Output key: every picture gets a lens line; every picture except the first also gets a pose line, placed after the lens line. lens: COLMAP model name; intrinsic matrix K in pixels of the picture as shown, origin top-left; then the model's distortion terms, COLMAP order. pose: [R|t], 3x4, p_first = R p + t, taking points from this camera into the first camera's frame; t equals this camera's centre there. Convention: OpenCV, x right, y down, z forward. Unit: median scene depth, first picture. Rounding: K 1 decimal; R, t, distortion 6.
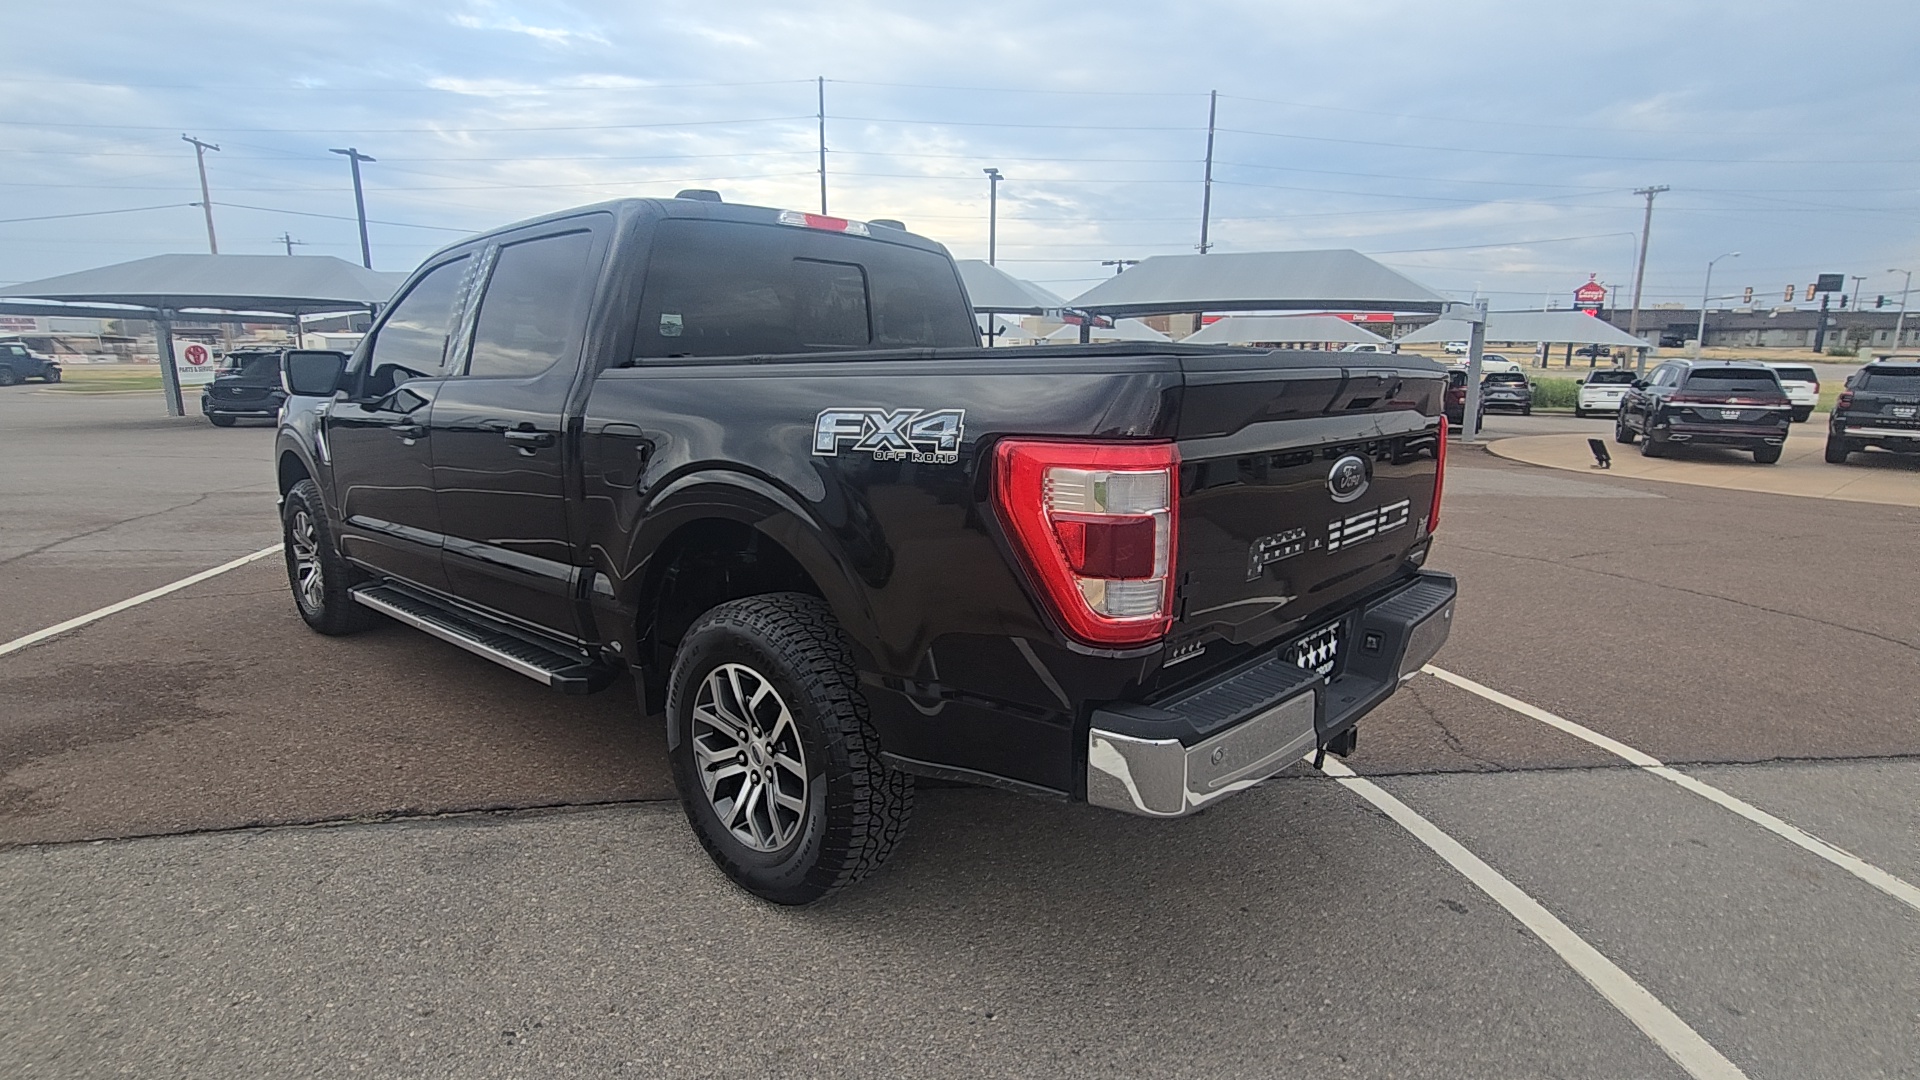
lens RADIAL K [[972.5, 0, 943.7], [0, 972.5, 584.8], [0, 0, 1]] dist [-0.001308, 0.000967]
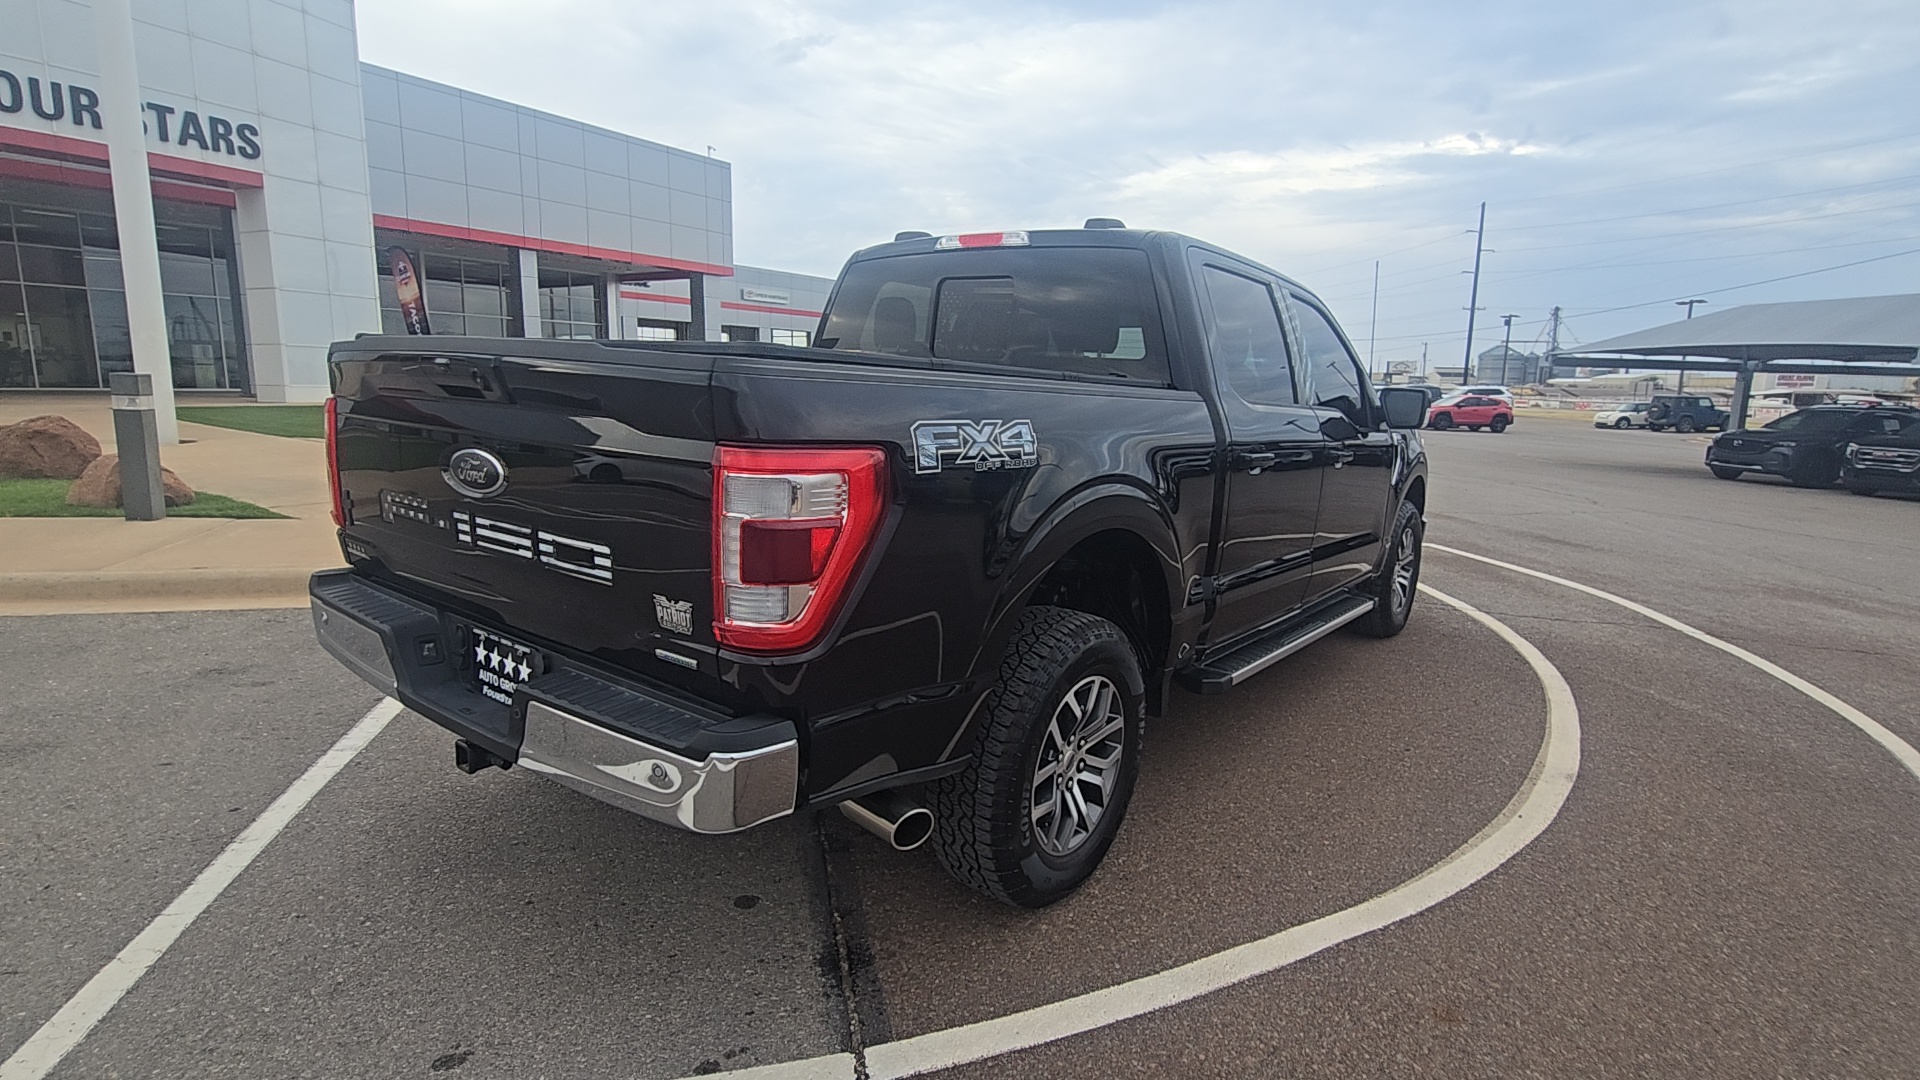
lens RADIAL K [[972.5, 0, 958.2], [0, 972.5, 566.5], [0, 0, 1]] dist [-0.001308, 0.000967]
pose [[0.077084, 0.188773, -0.978991, 0.924134], [-0.262372, 0.951144, 0.162745, -0.198643], [0.961883, 0.244314, 0.122846, 0.902750]]
